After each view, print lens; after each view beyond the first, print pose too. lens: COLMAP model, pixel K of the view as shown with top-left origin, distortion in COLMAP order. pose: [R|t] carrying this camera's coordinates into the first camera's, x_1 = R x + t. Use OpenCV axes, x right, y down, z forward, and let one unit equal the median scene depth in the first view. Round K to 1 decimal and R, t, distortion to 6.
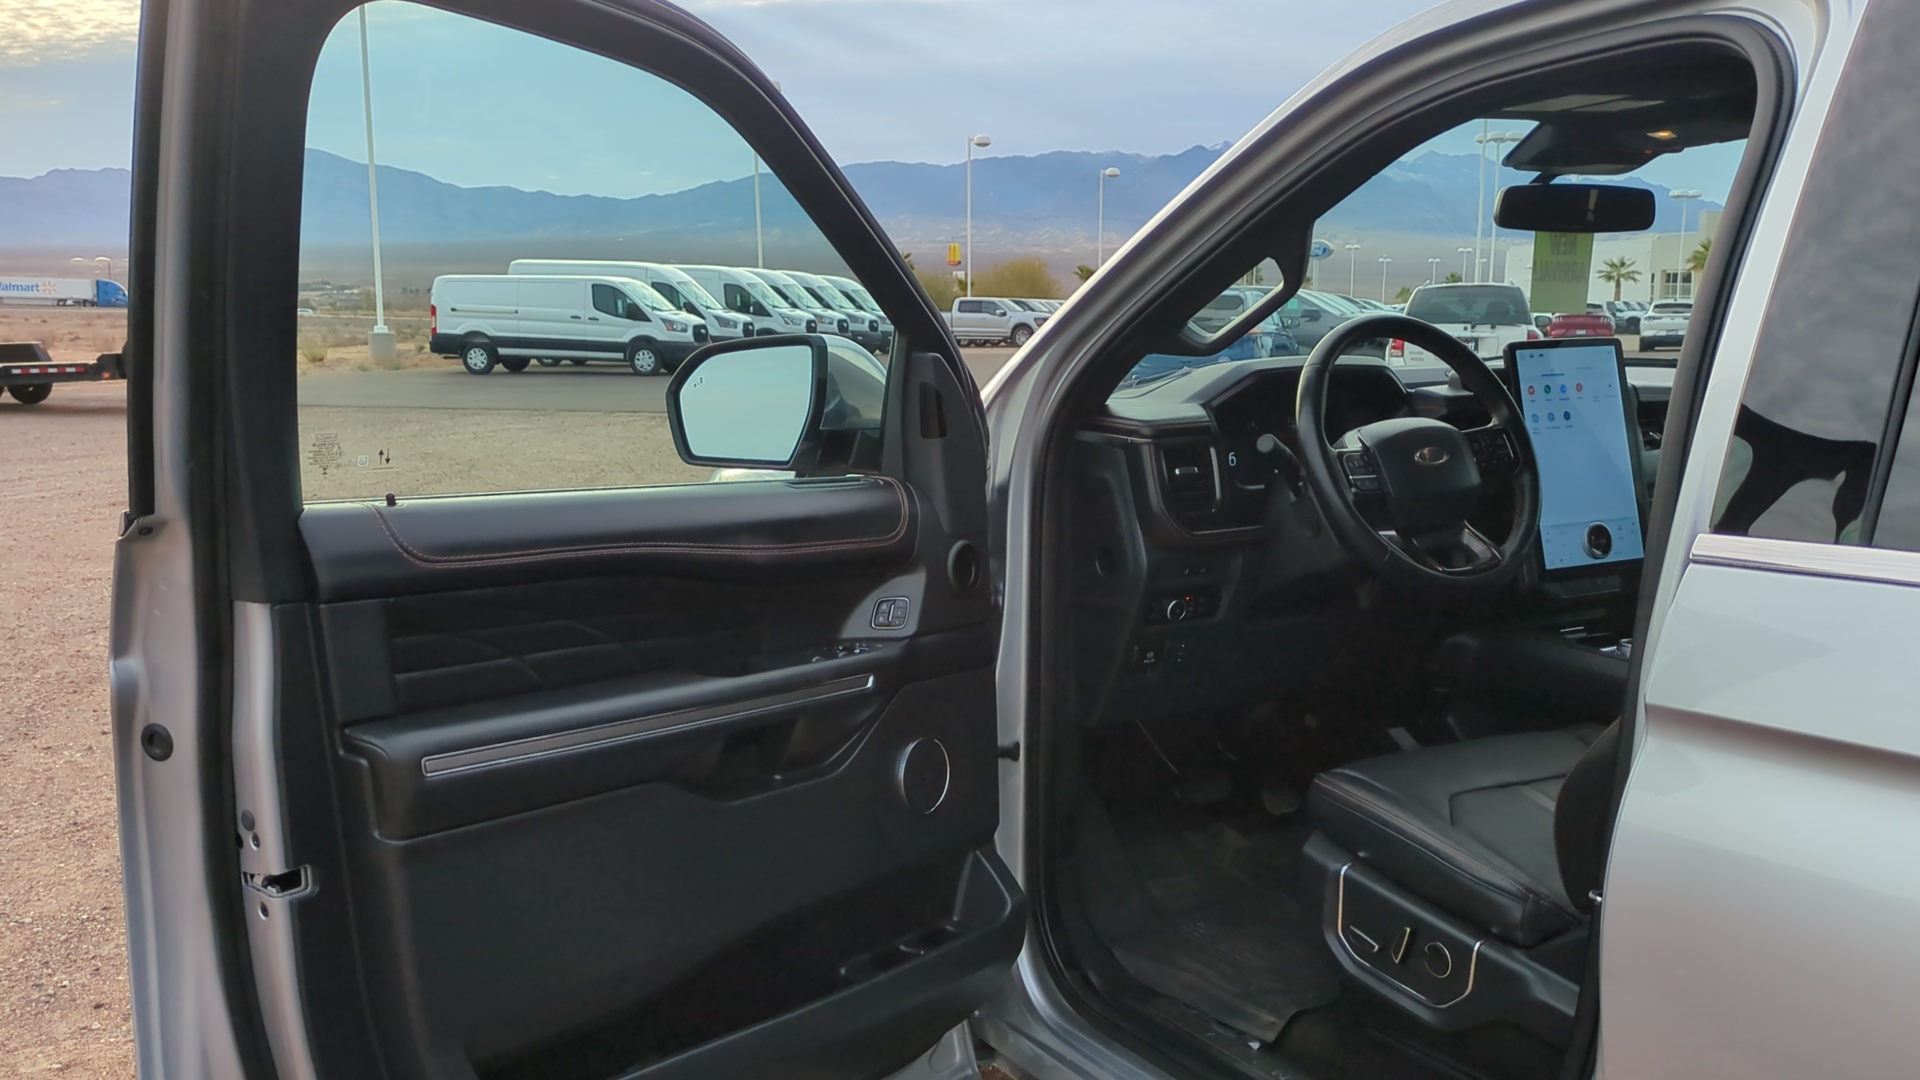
lens RADIAL K [[1659.0, 0, 972.8], [0, 1659.0, 539.9], [0, 0, 1]] dist [0.077612, -0.091769]
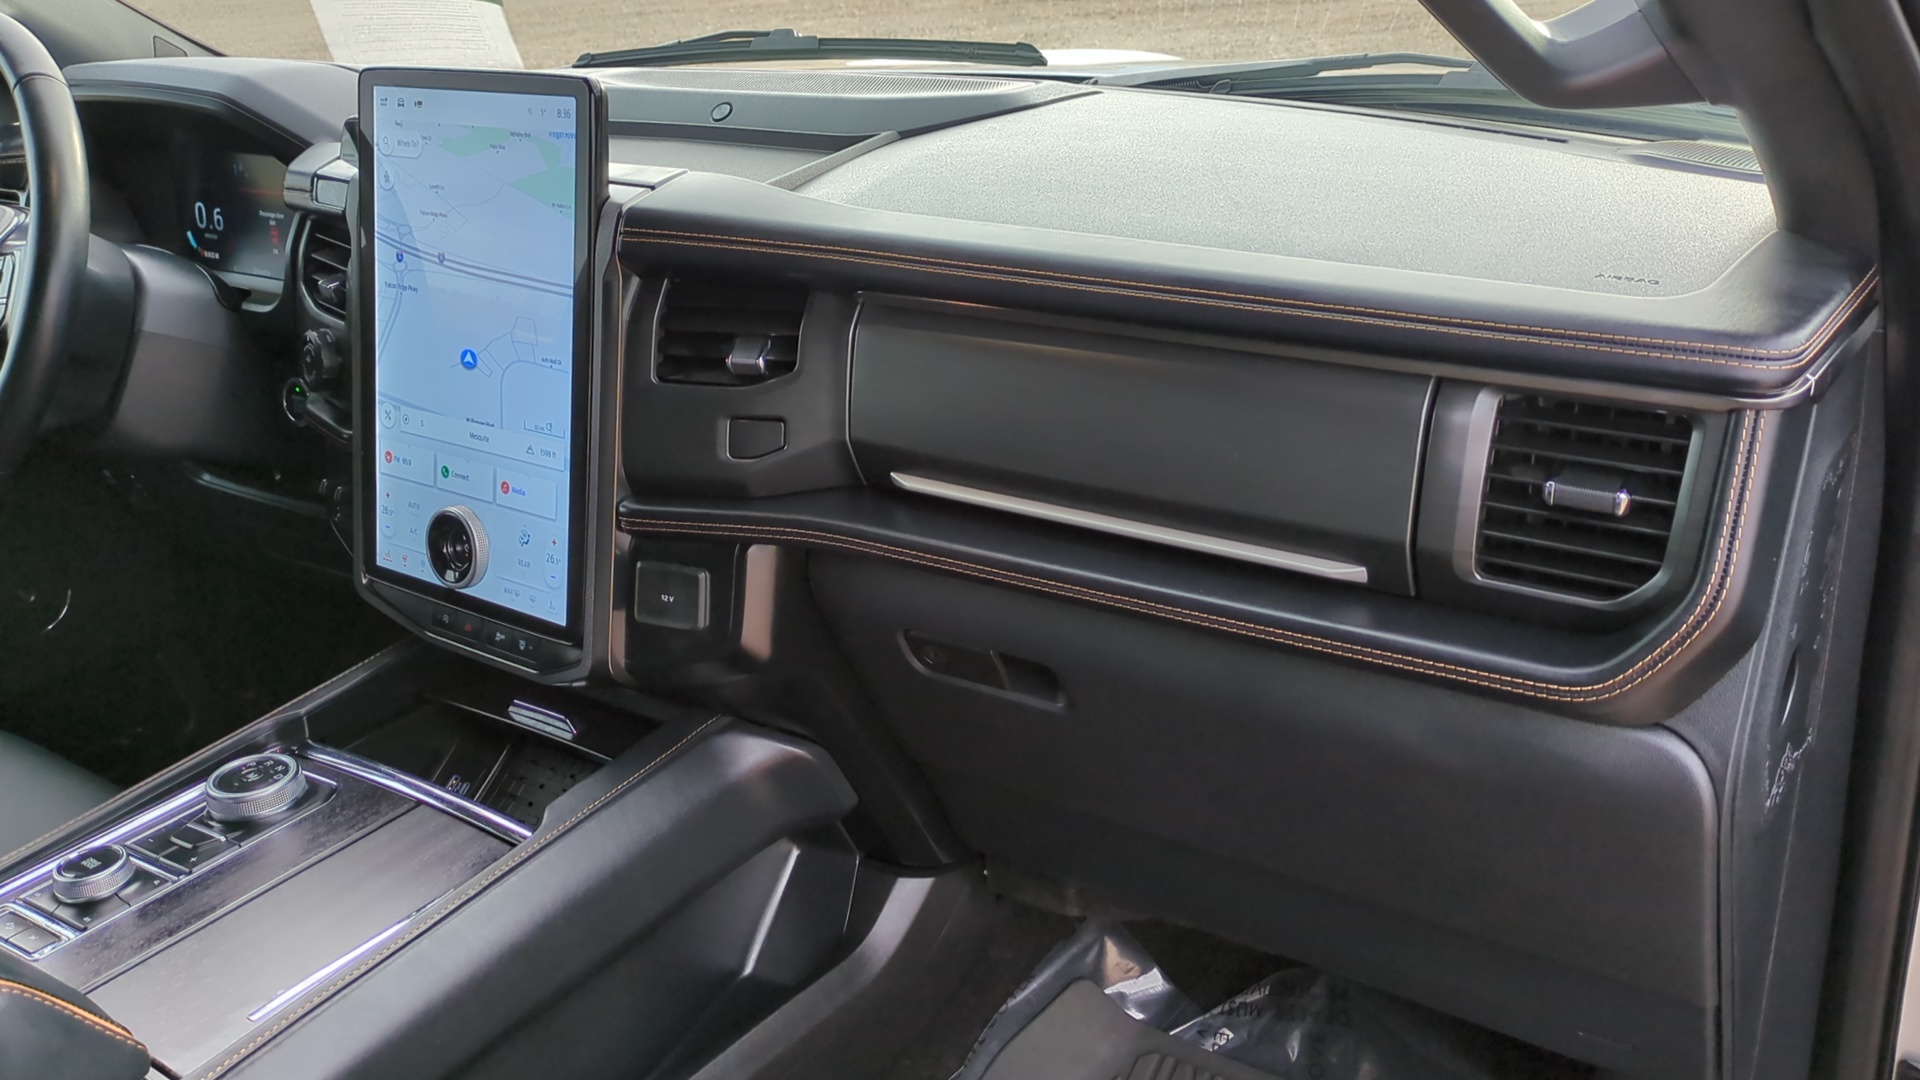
lens RADIAL K [[1659.0, 0, 972.8], [0, 1659.0, 539.9], [0, 0, 1]] dist [0.077612, -0.091769]
pose [[0.420716, 0.335222, -0.842985, 0.887089], [-0.073833, 0.938794, 0.336473, -0.177743], [0.904183, -0.079319, 0.419716, 1.037965]]
